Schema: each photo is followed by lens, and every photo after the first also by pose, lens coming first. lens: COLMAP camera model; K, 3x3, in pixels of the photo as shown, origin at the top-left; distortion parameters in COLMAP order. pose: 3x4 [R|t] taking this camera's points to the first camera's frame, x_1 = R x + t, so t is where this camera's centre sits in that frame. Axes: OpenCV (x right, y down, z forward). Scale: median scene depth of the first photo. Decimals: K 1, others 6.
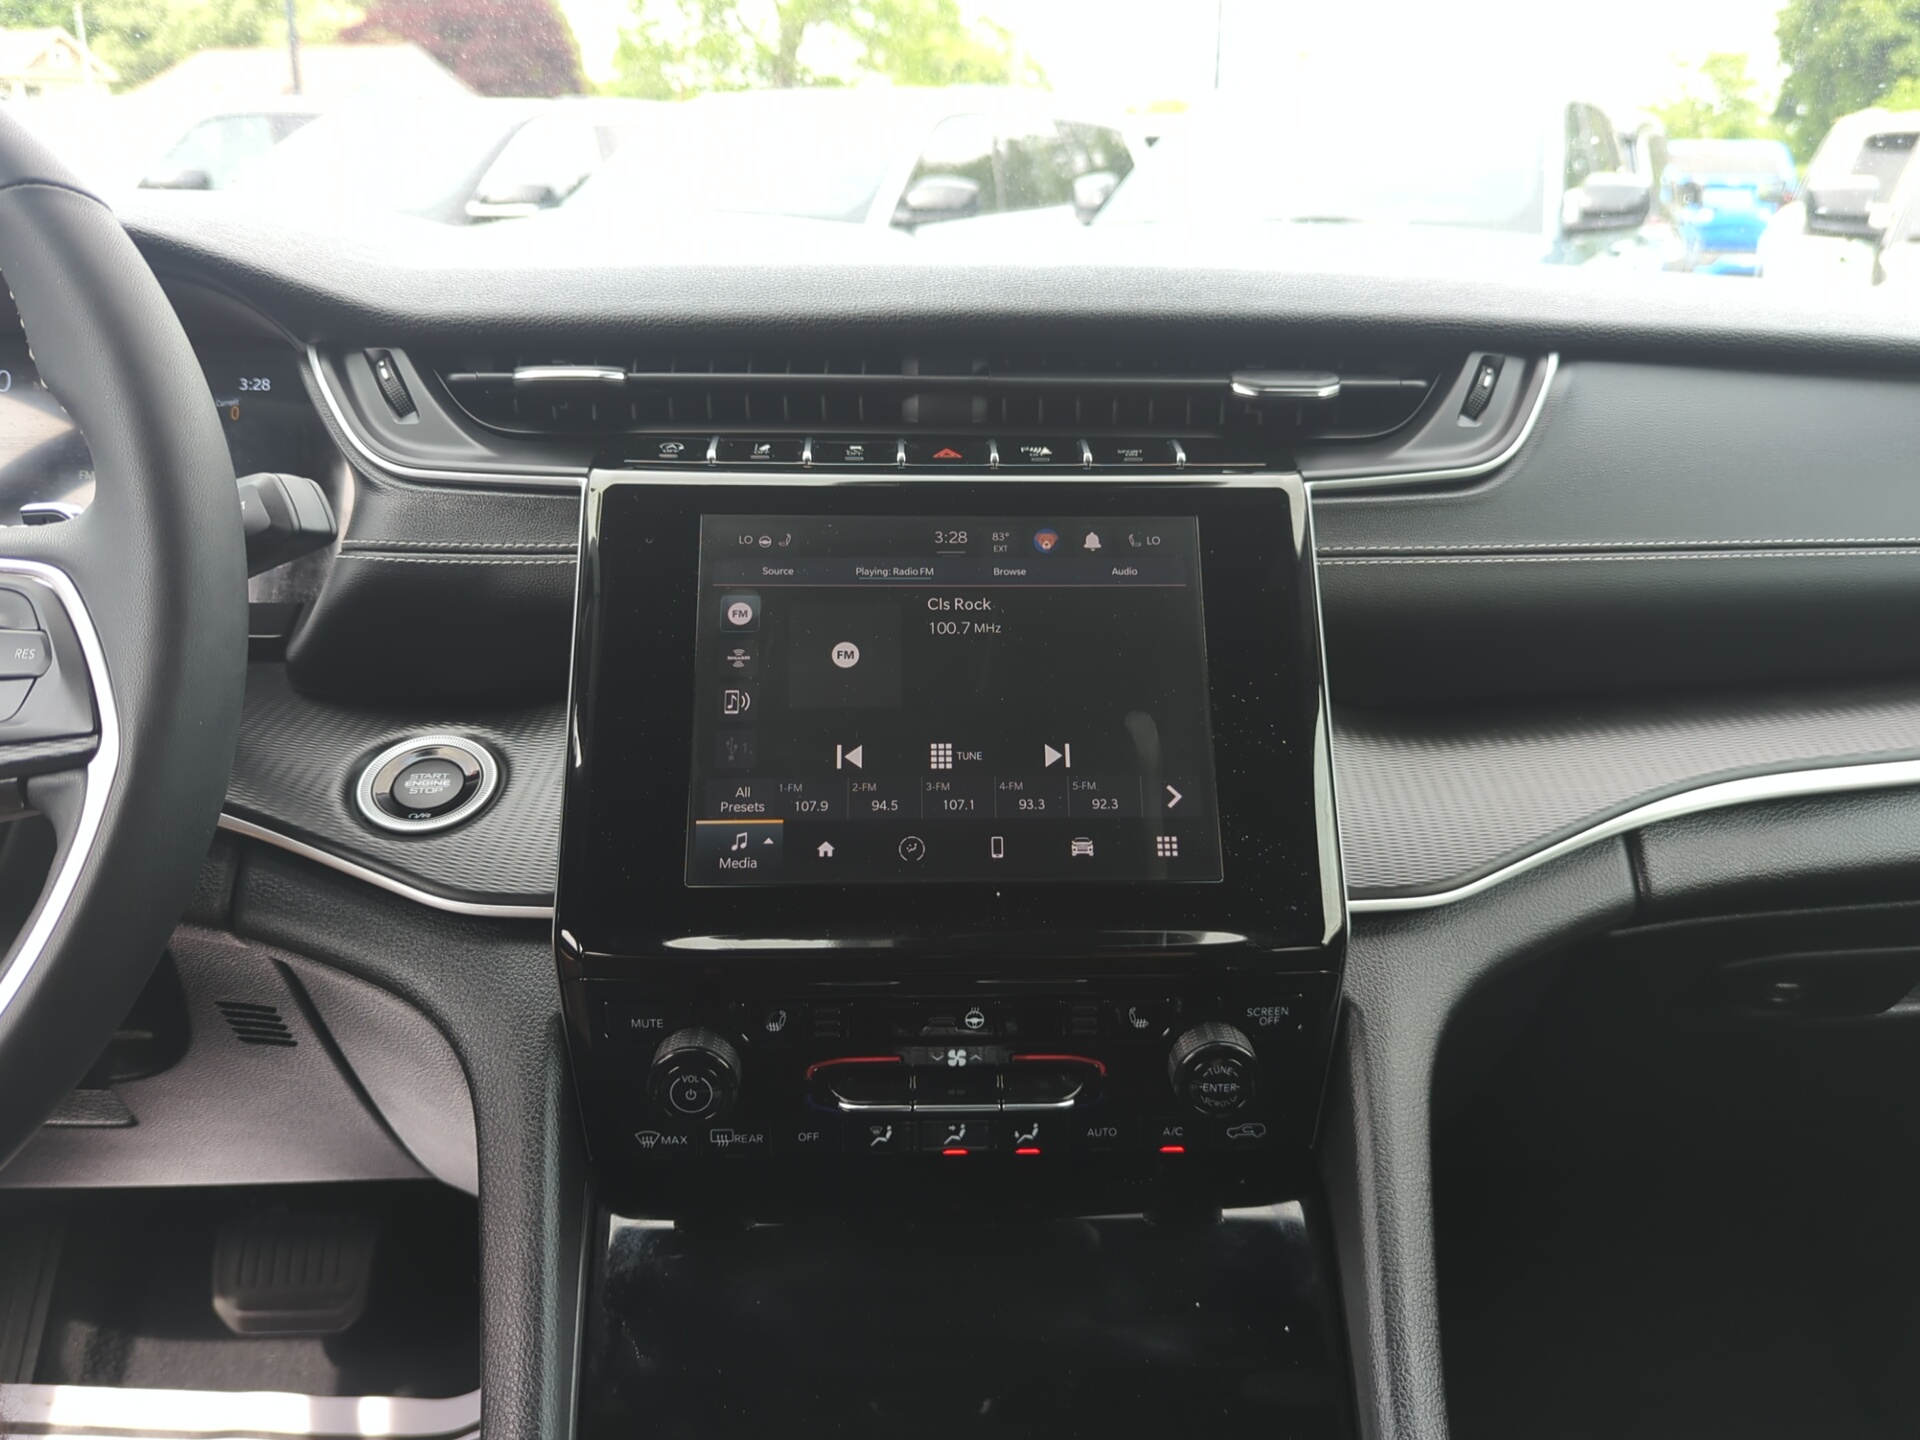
lens RADIAL K [[1559.0, 0, 983.9], [0, 1559.0, 688.3], [0, 0, 1]] dist [0.057062, -0.050747]
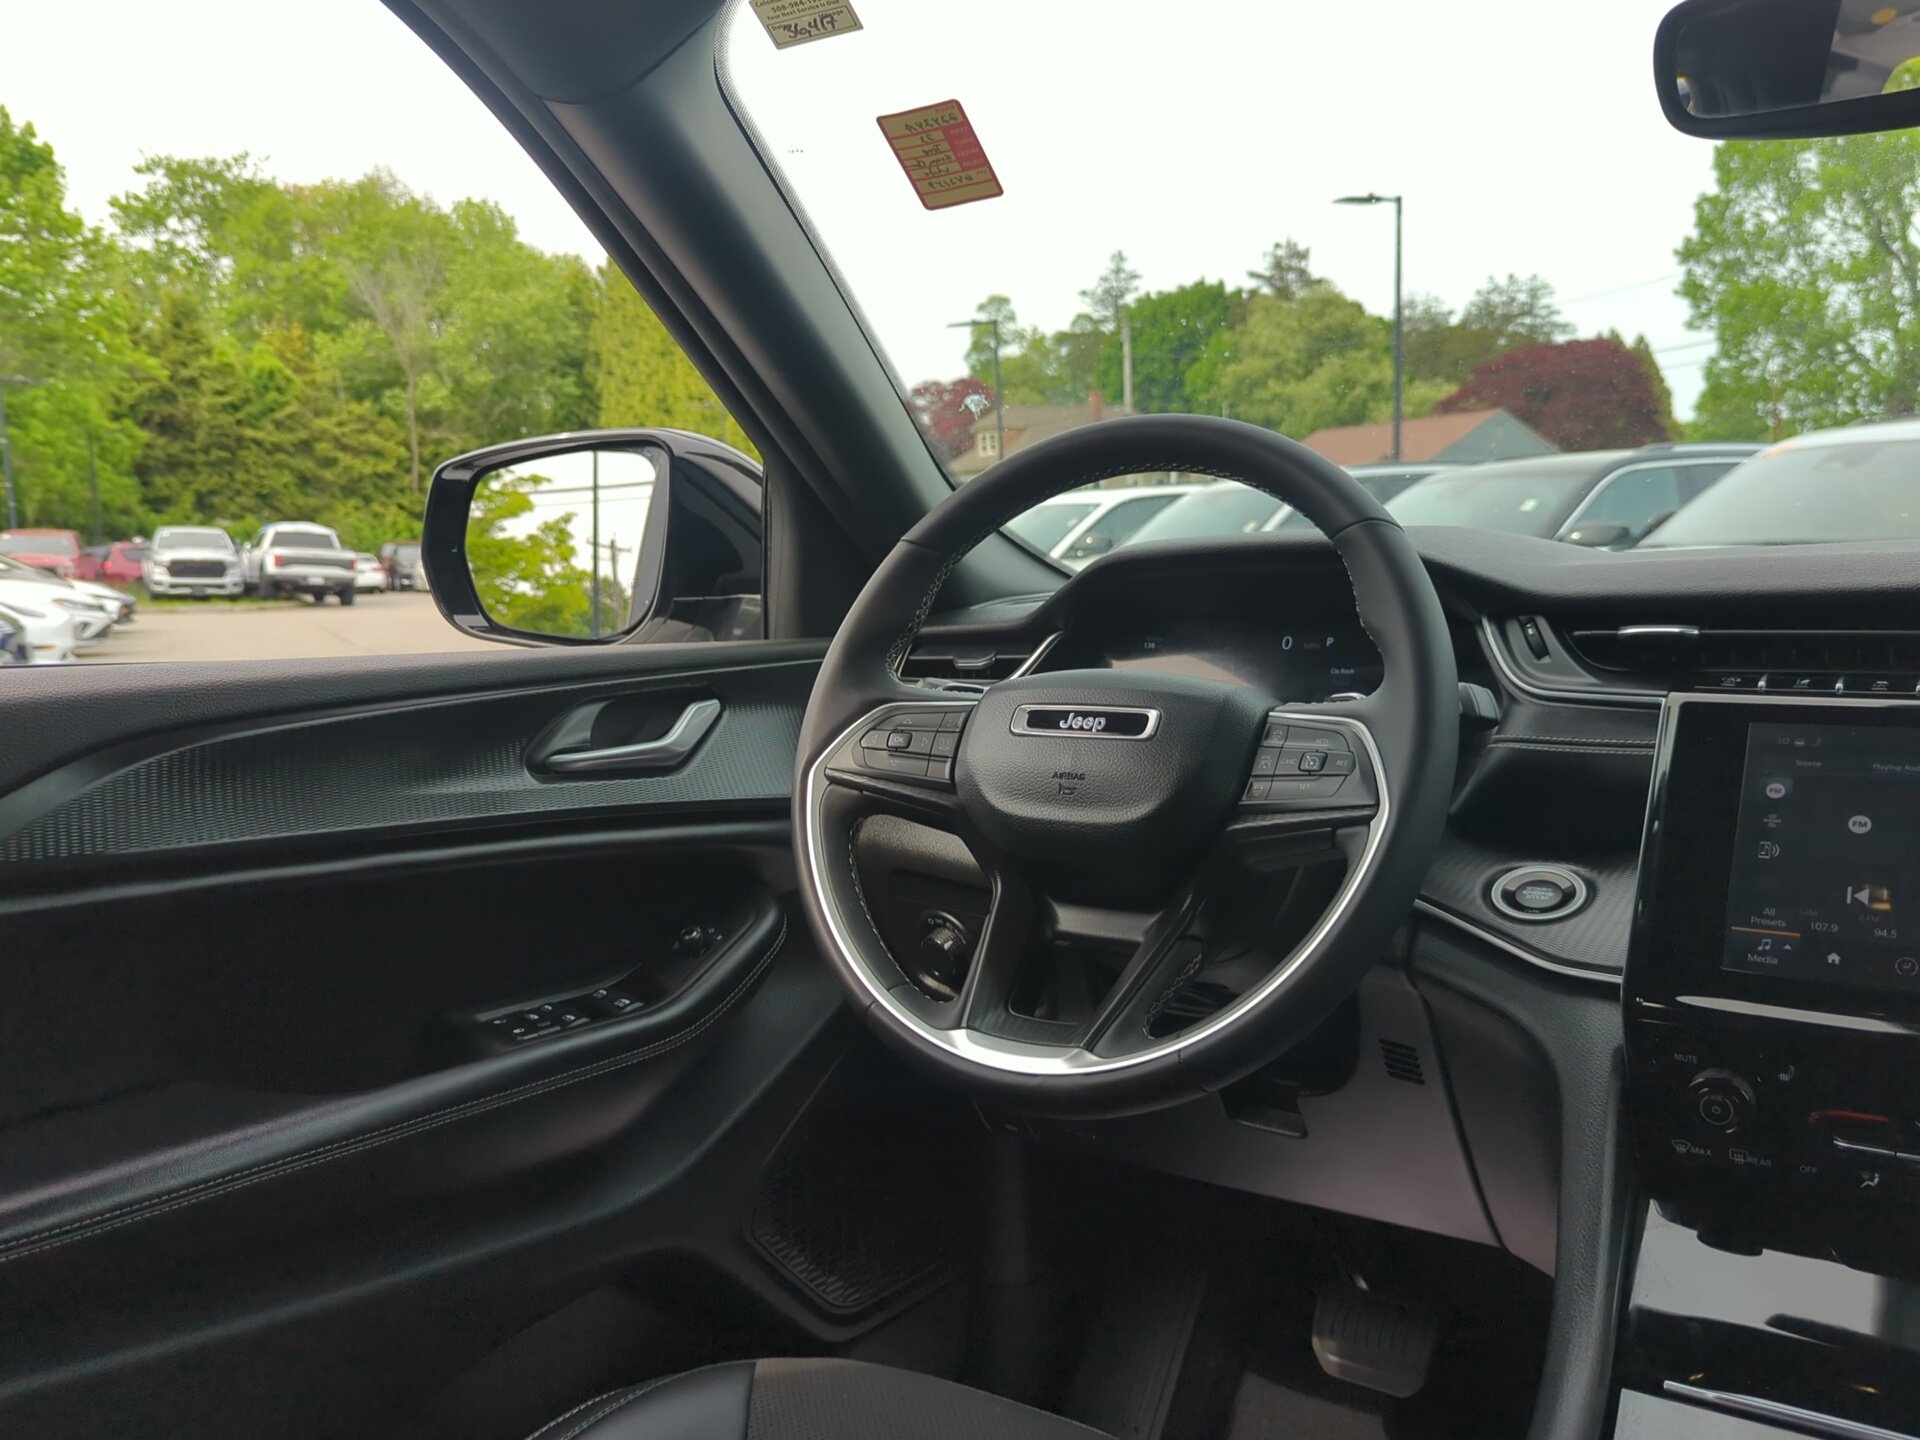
lens RADIAL K [[1559.0, 0, 985.3], [0, 1559.0, 697.5], [0, 0, 1]] dist [0.057062, -0.050747]
pose [[0.801051, 0.021079, -0.598225, 0.117898], [-0.142419, 0.977394, -0.156265, 0.188391], [0.581408, 0.210375, 0.785944, -0.533048]]
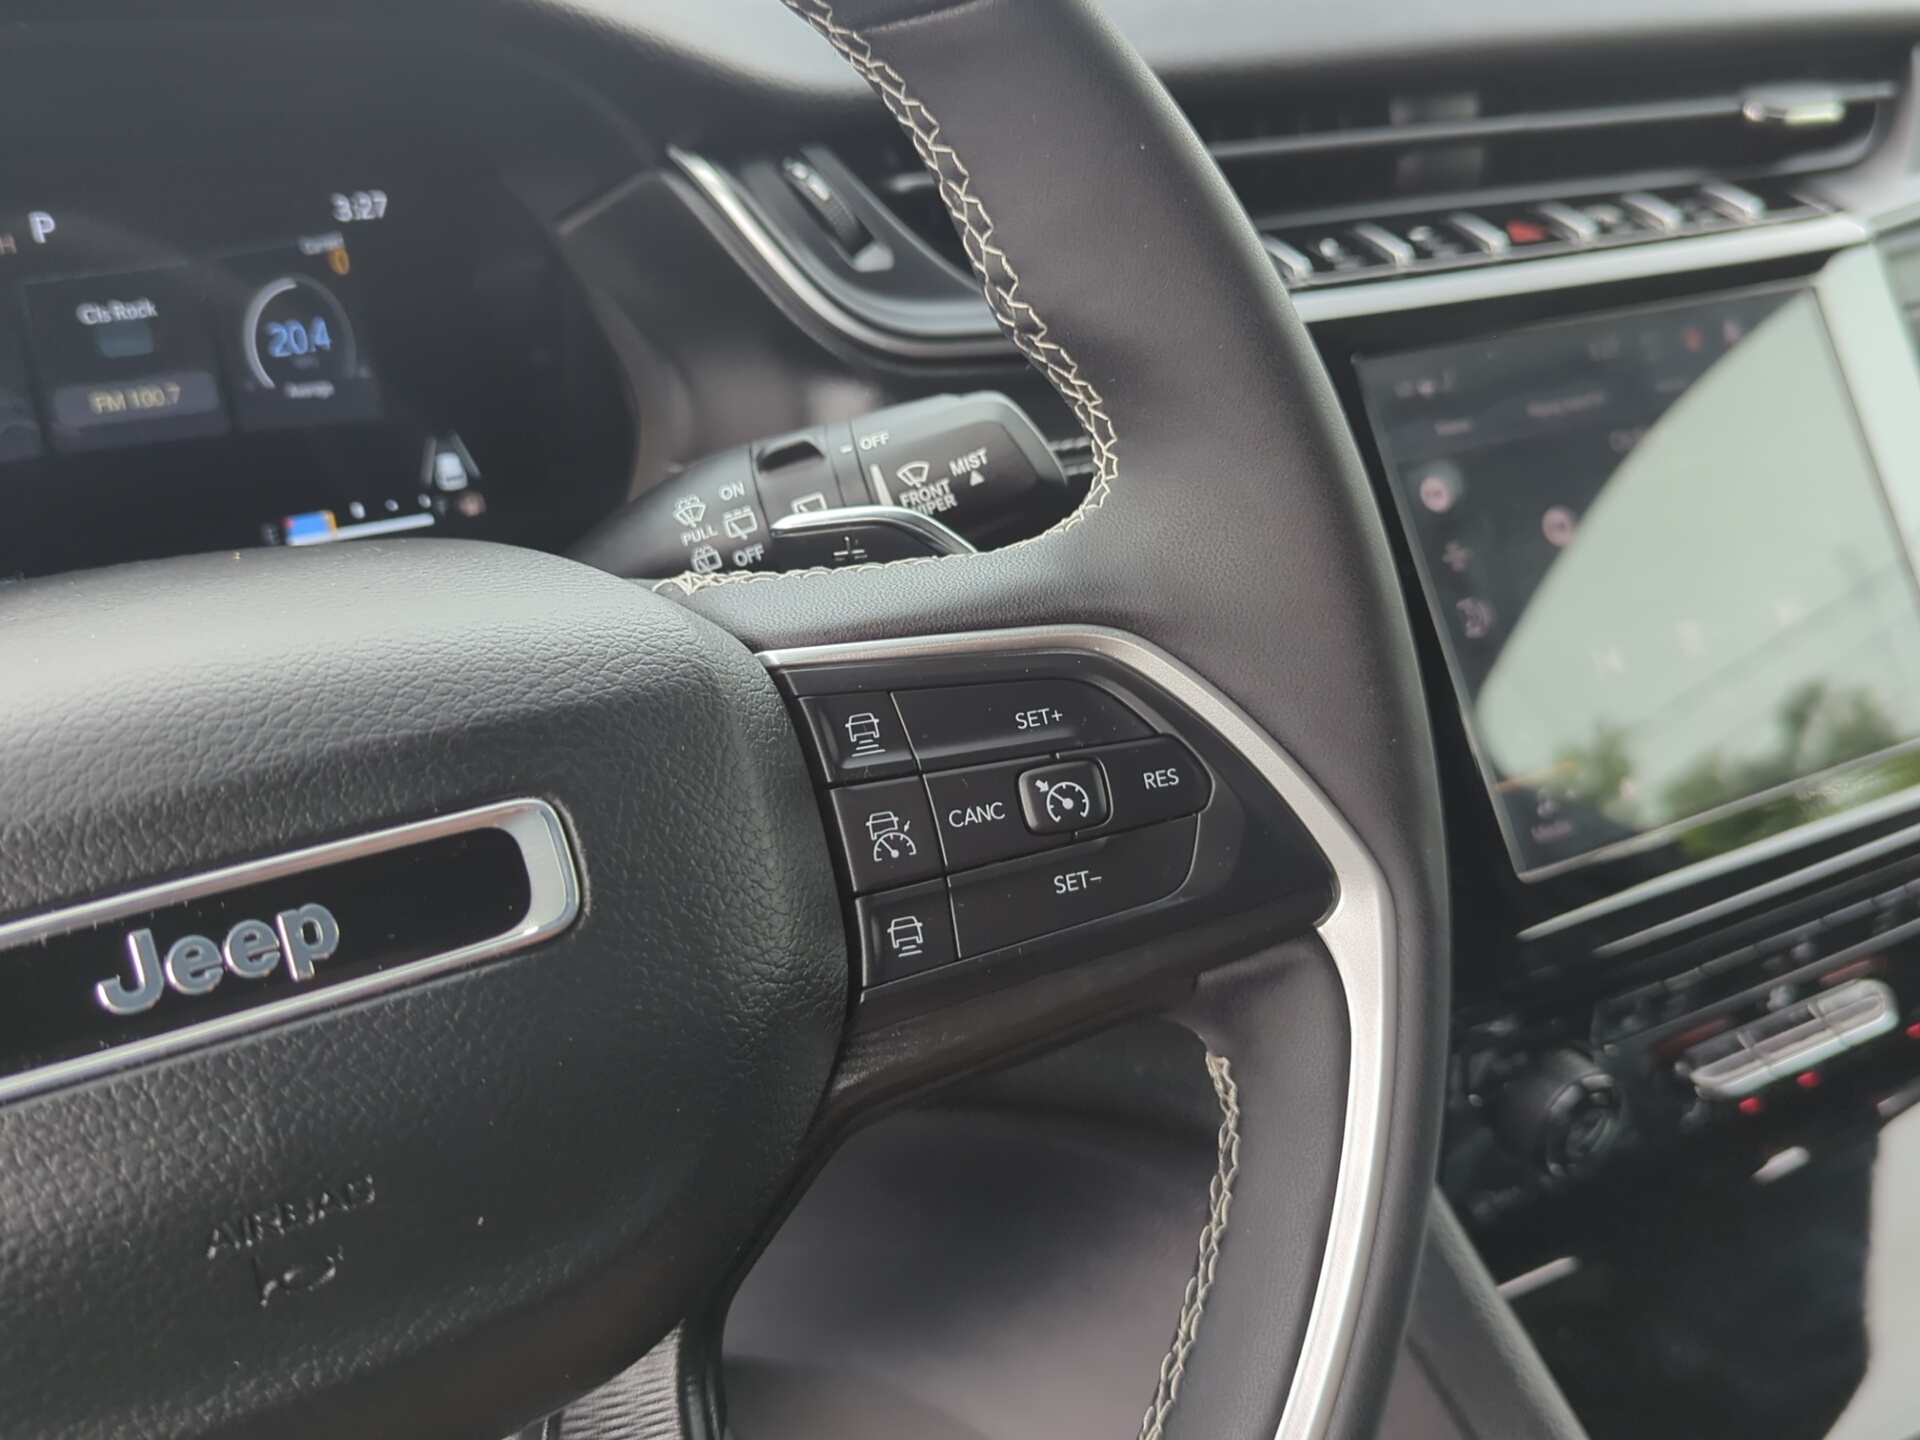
lens RADIAL K [[1999.8, 0, 984.5], [0, 1999.8, 685.4], [0, 0, 1]] dist [0.017716, 0.000000]
pose [[0.878084, -0.194037, 0.437399, -0.743841], [0.123210, 0.974954, 0.185158, -0.155020], [-0.462371, -0.108692, 0.879999, 0.264758]]
